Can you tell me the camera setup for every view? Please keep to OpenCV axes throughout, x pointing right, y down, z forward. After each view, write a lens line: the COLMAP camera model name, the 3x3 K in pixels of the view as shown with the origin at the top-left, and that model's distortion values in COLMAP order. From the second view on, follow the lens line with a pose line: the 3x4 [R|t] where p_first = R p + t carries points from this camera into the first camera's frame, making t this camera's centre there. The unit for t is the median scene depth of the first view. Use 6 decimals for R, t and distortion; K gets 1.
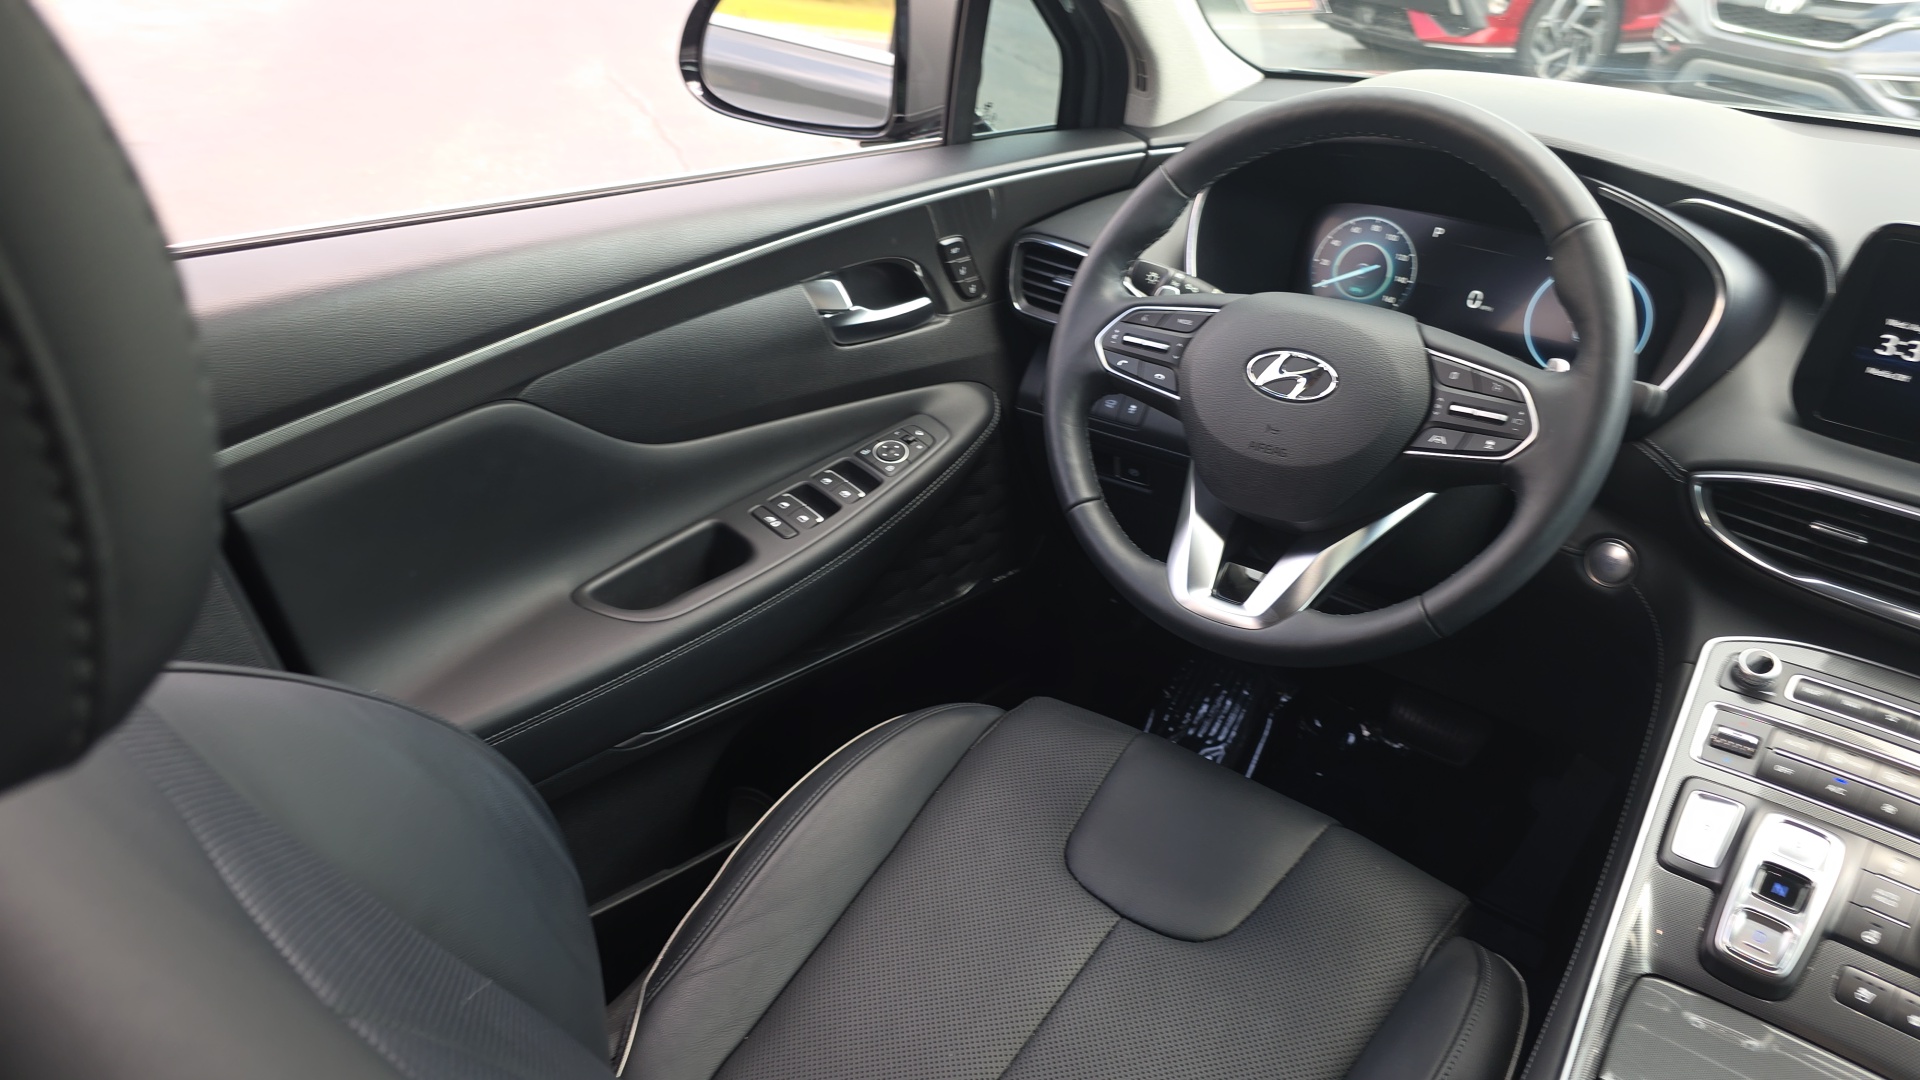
lens RADIAL K [[1329.4, 0, 931.5], [0, 1329.4, 561.3], [0, 0, 1]] dist [0.046458, -0.053290]
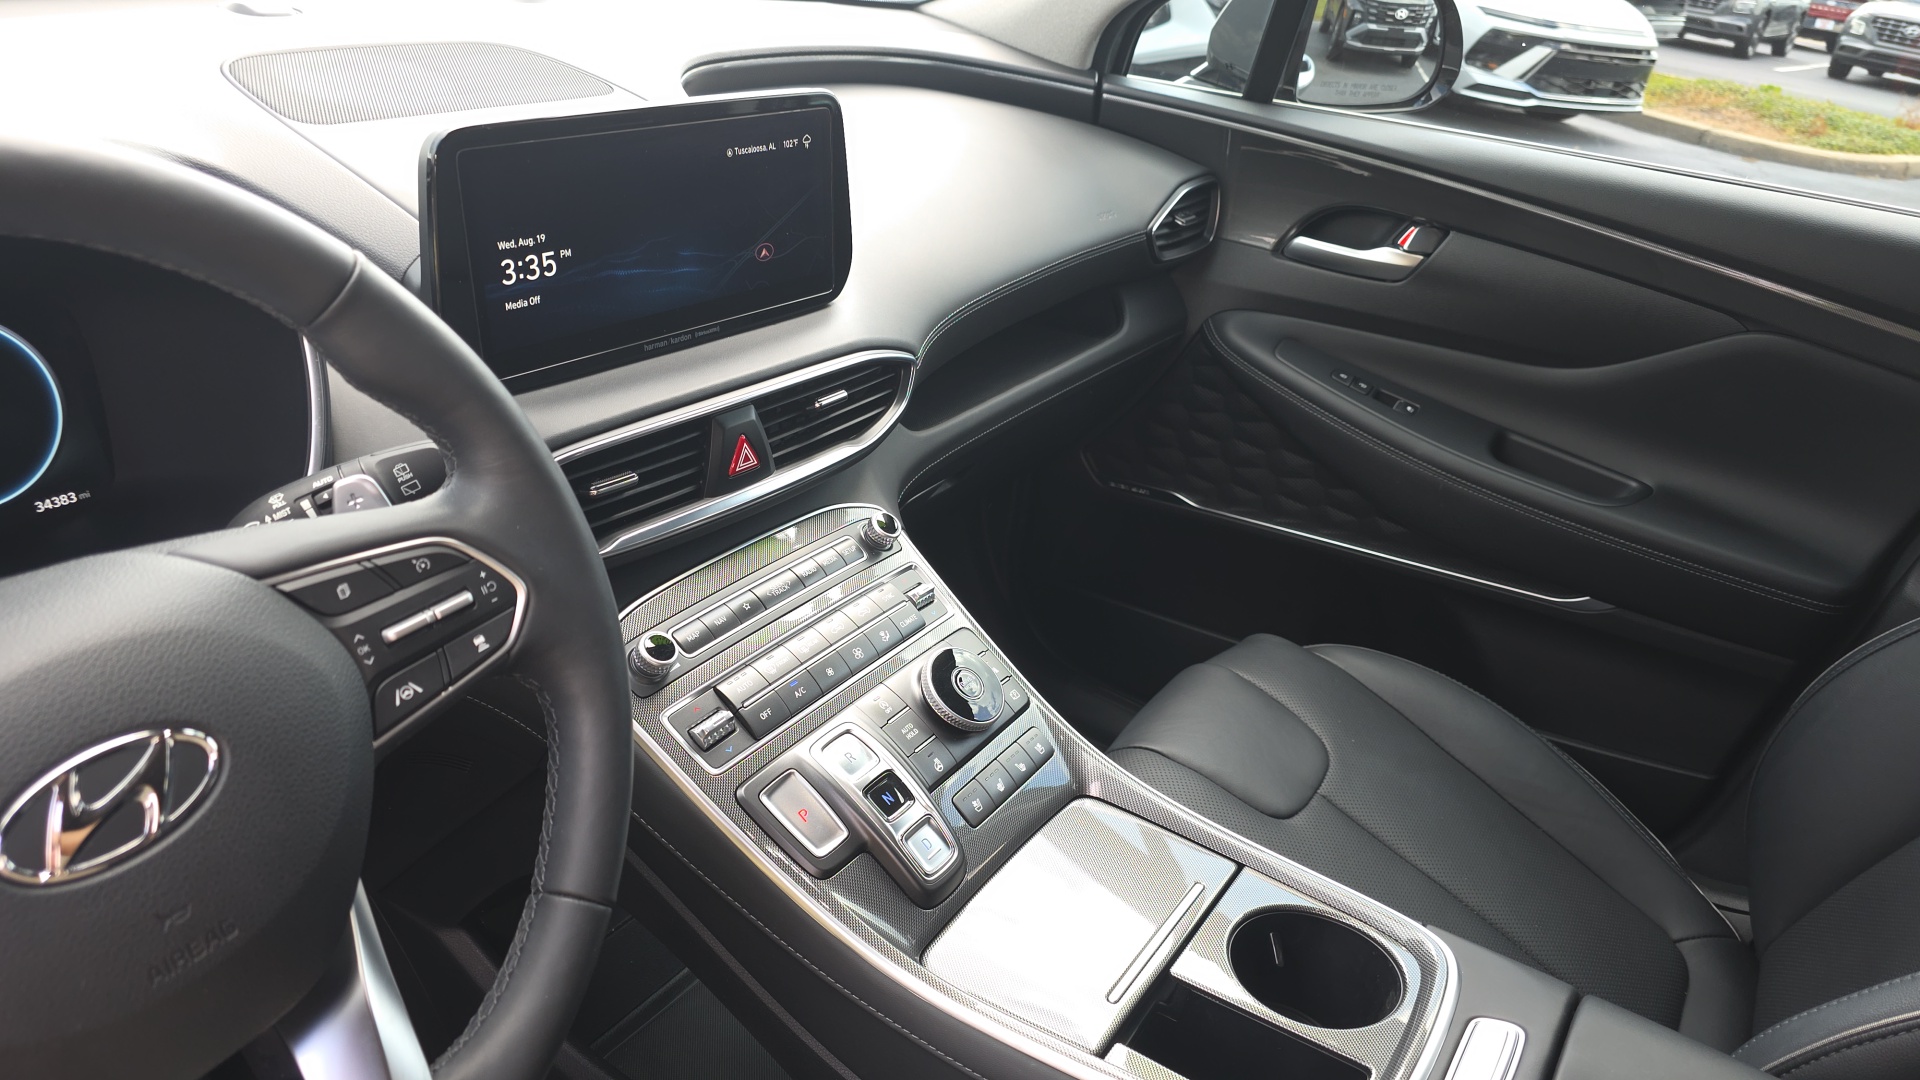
lens RADIAL K [[1301.2, 0, 945.5], [0, 1301.2, 532.0], [0, 0, 1]] dist [0.056644, -0.058455]
pose [[-0.090609, -0.513995, 0.852994, -0.066794], [0.372371, 0.776904, 0.507700, -0.294612], [-0.923650, 0.363633, 0.121003, 0.608994]]
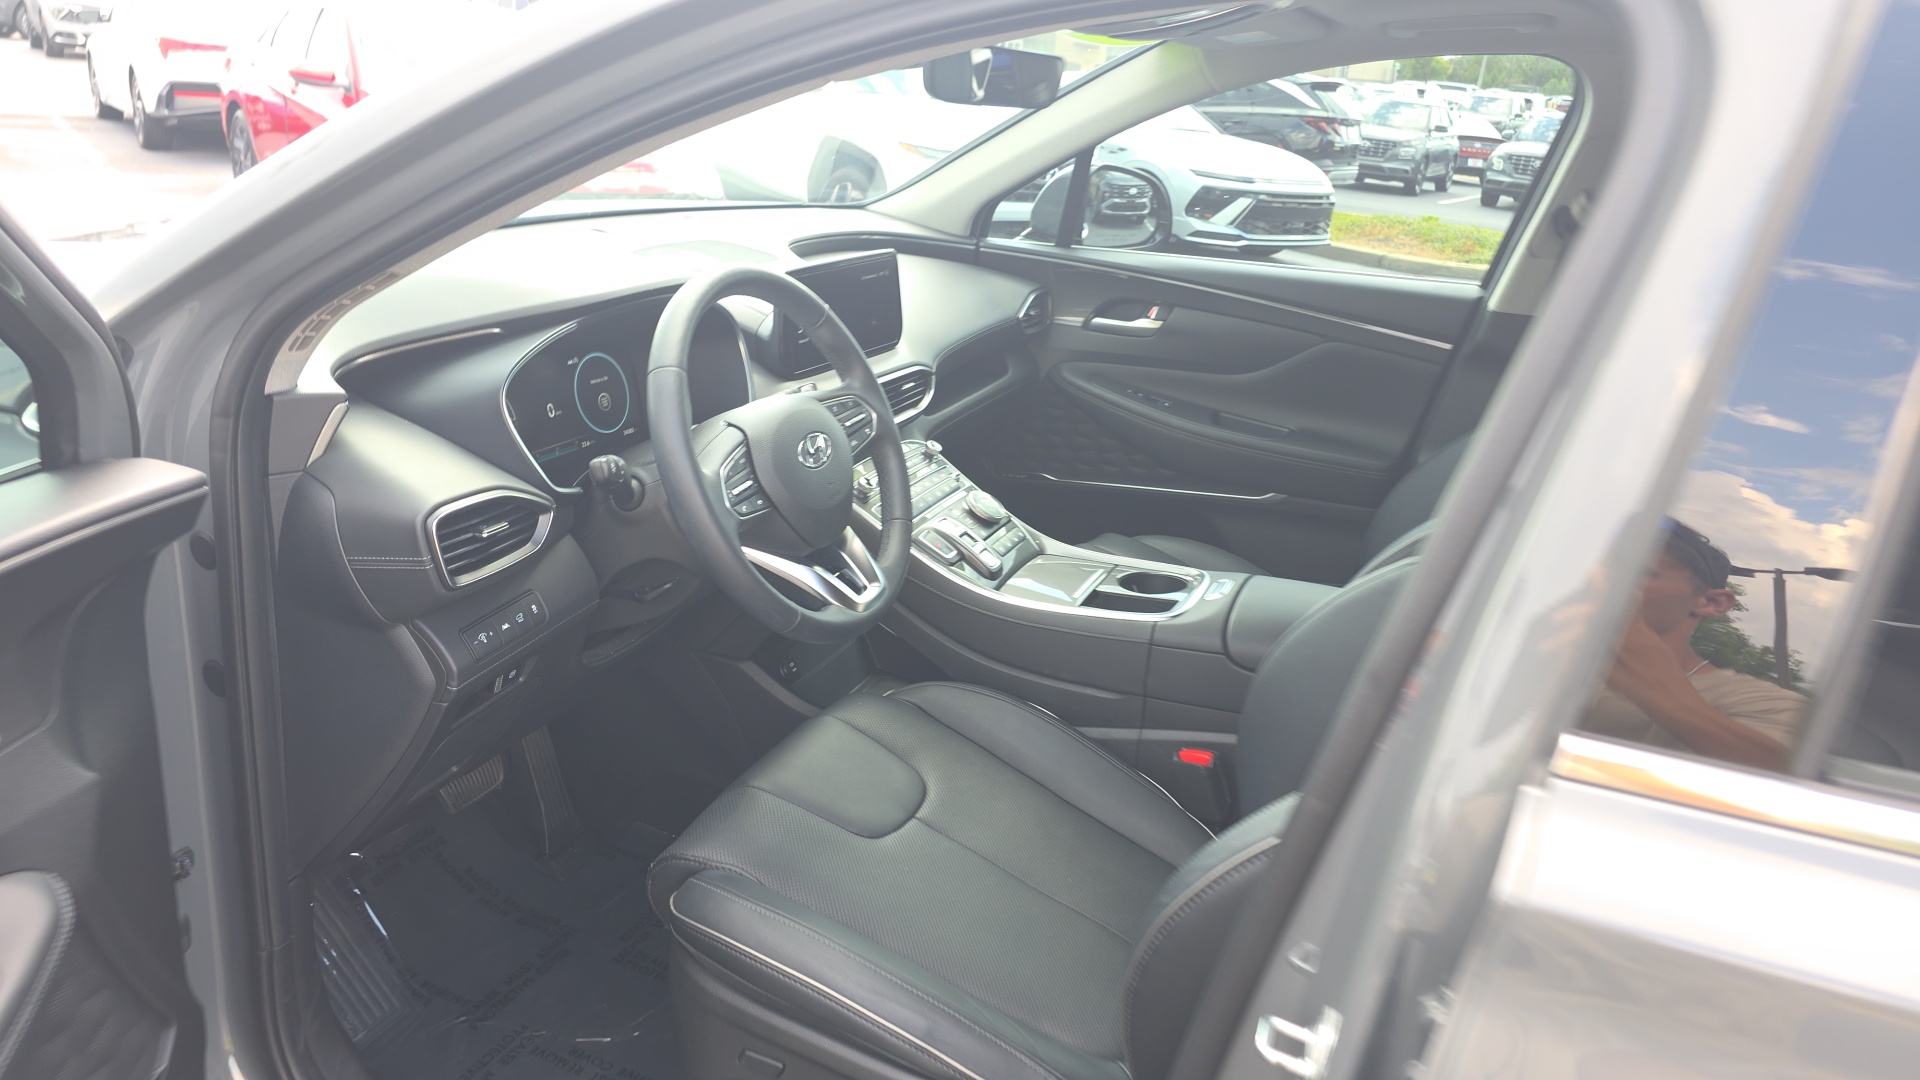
lens RADIAL K [[1301.2, 0, 945.5], [0, 1301.2, 532.0], [0, 0, 1]] dist [0.056644, -0.058455]
pose [[-0.271504, -0.389966, 0.879893, -1.004653], [0.384232, 0.794299, 0.470591, -0.640849], [-0.882412, 0.465850, -0.065818, 0.916921]]
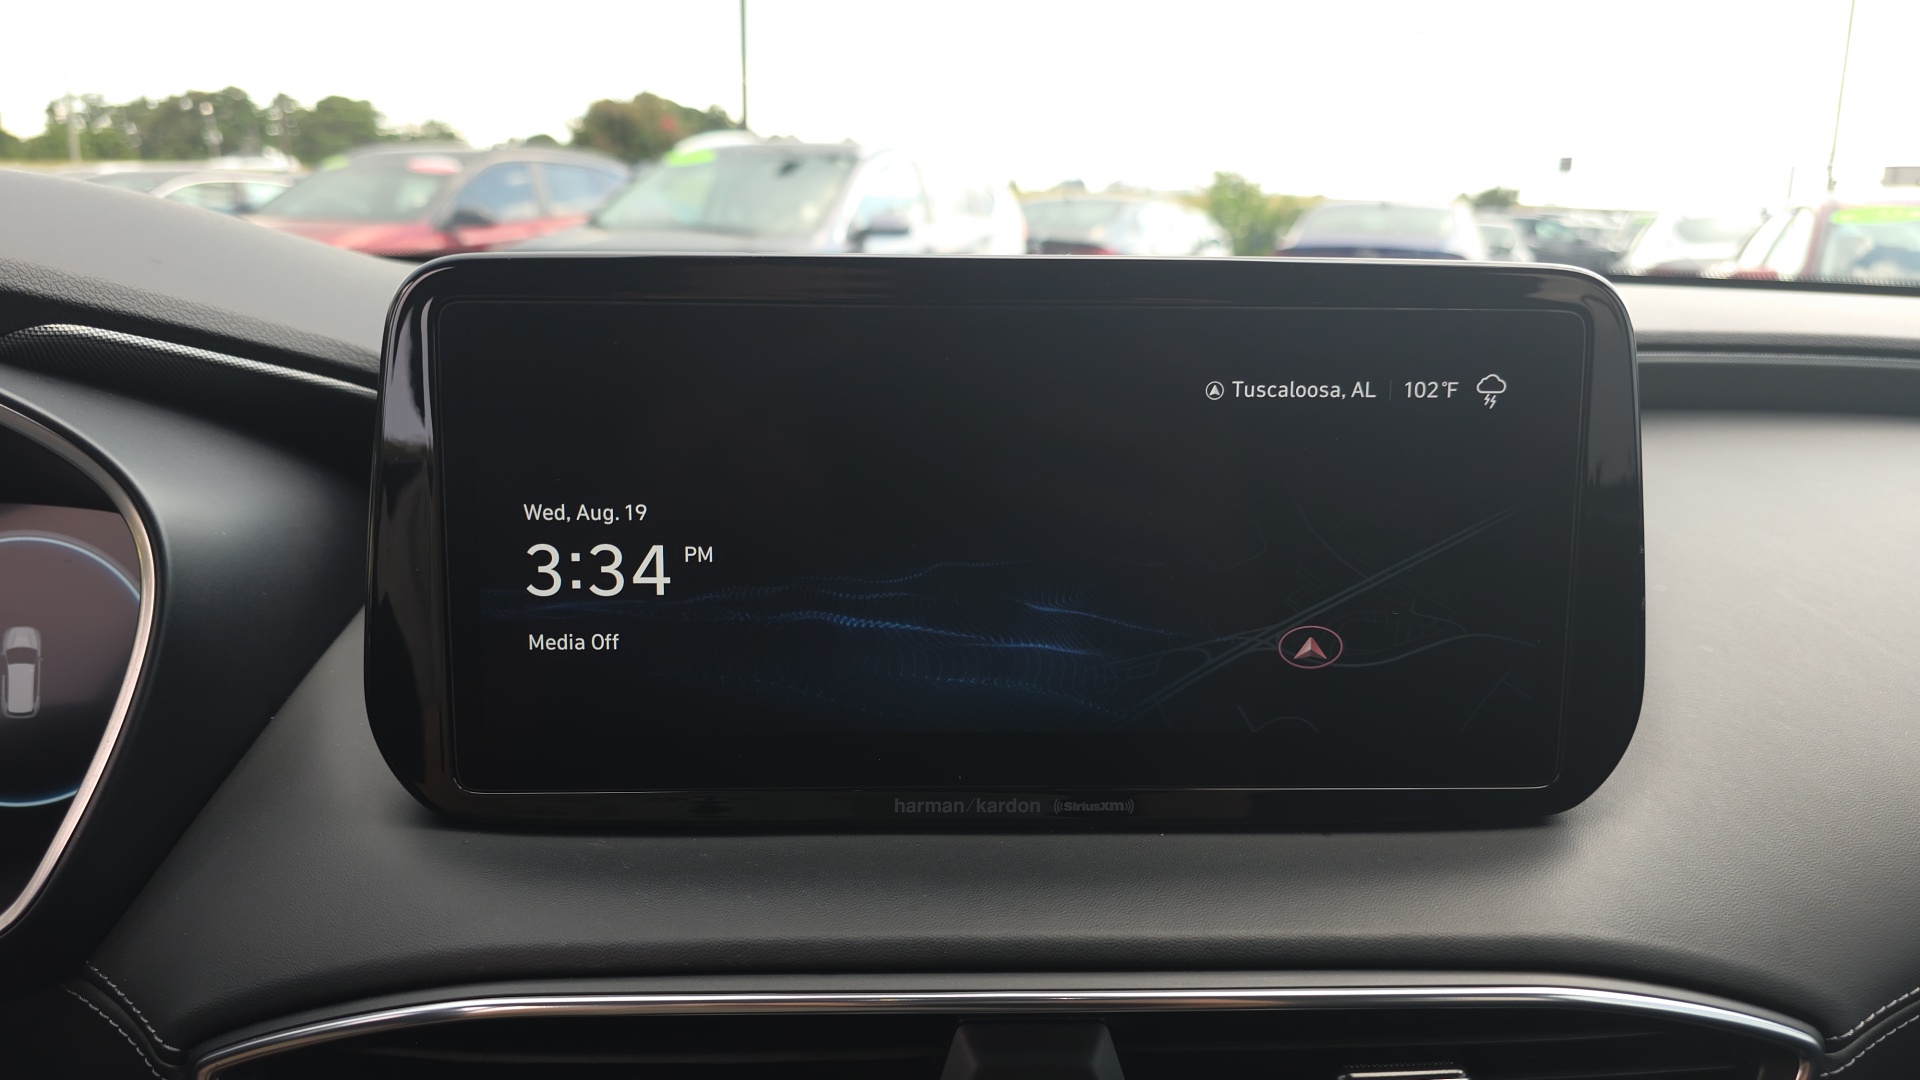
lens RADIAL K [[1321.6, 0, 961.0], [0, 1321.6, 543.5], [0, 0, 1]] dist [0.046872, -0.066465]
pose [[0.705548, -0.189917, 0.682740, 0.461142], [0.352991, 0.929580, -0.106203, -0.073992], [-0.614491, 0.315932, 0.722902, 0.557793]]
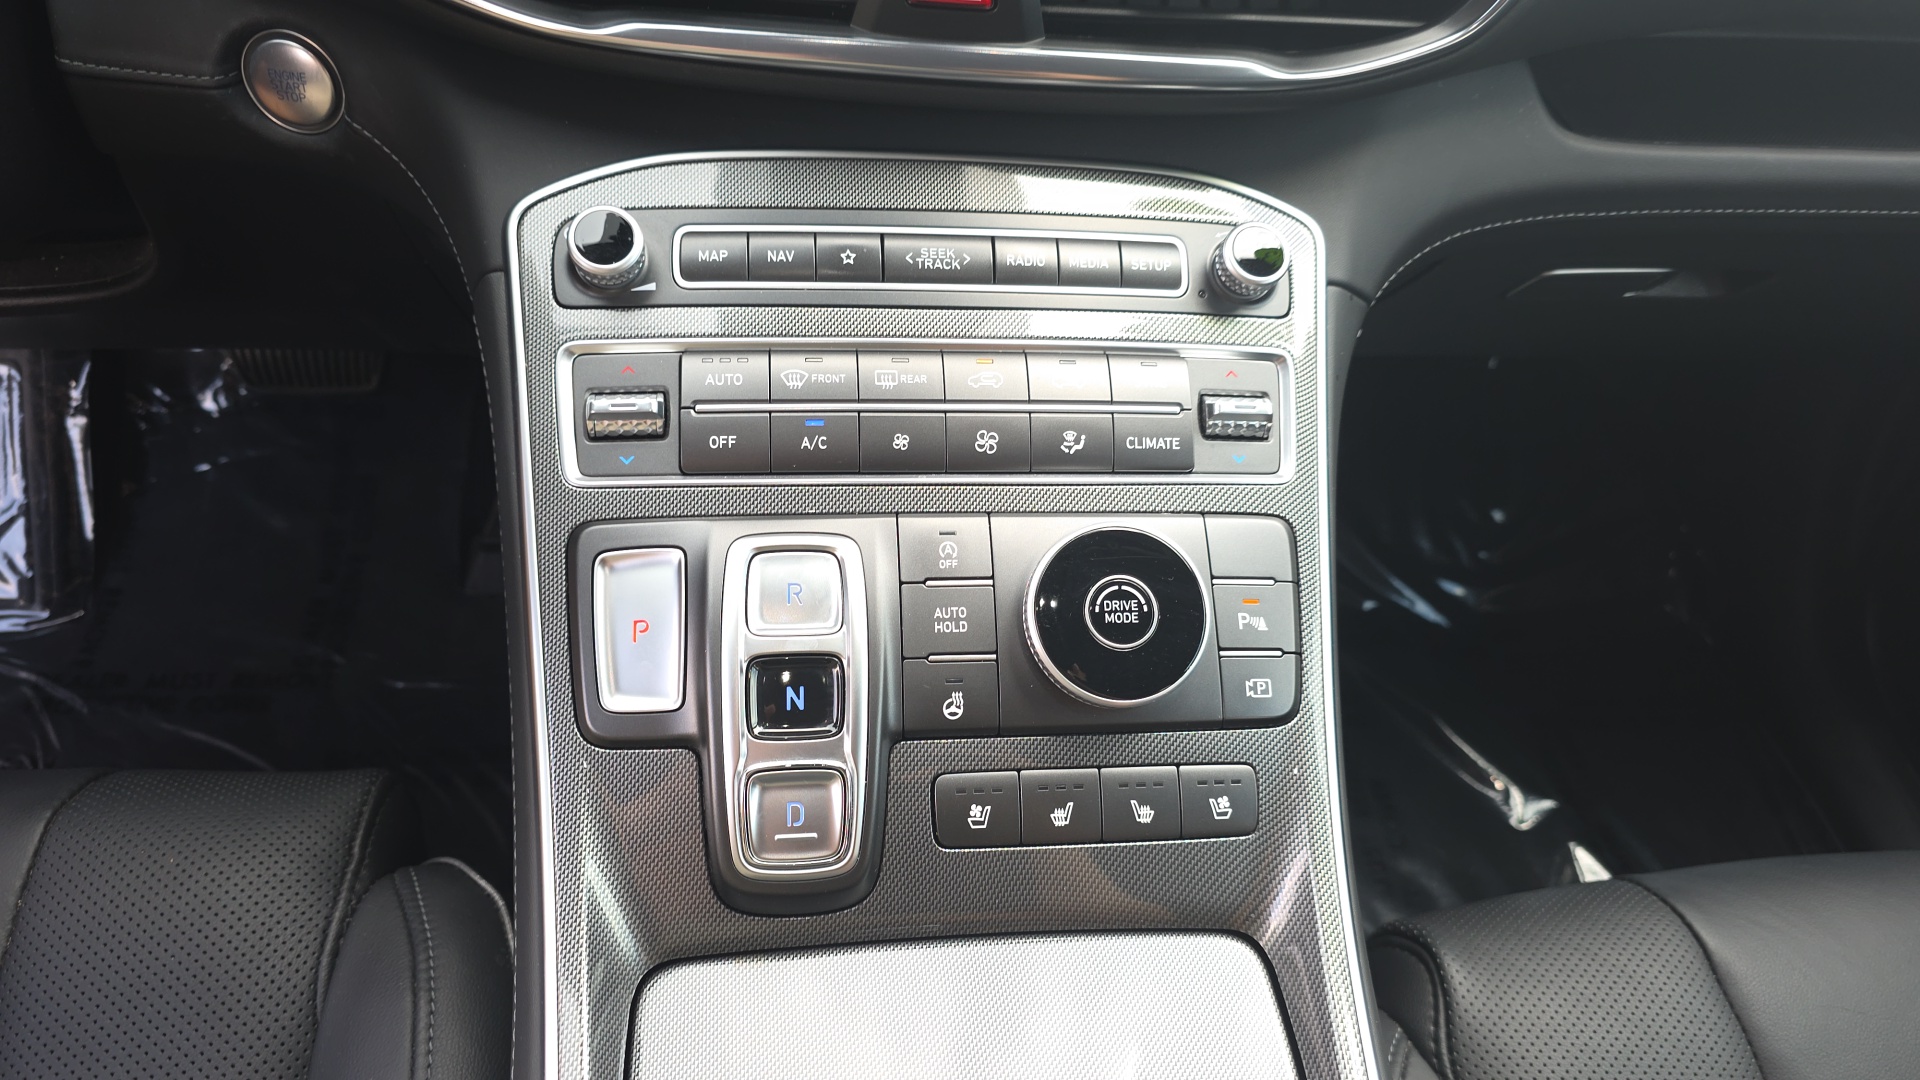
lens RADIAL K [[1321.6, 0, 961.0], [0, 1321.6, 543.5], [0, 0, 1]] dist [0.046872, -0.066465]
pose [[0.705218, -0.523005, 0.478678, 0.365419], [0.285283, 0.827413, 0.483737, -0.024573], [-0.649061, -0.204582, 0.732711, 0.470924]]
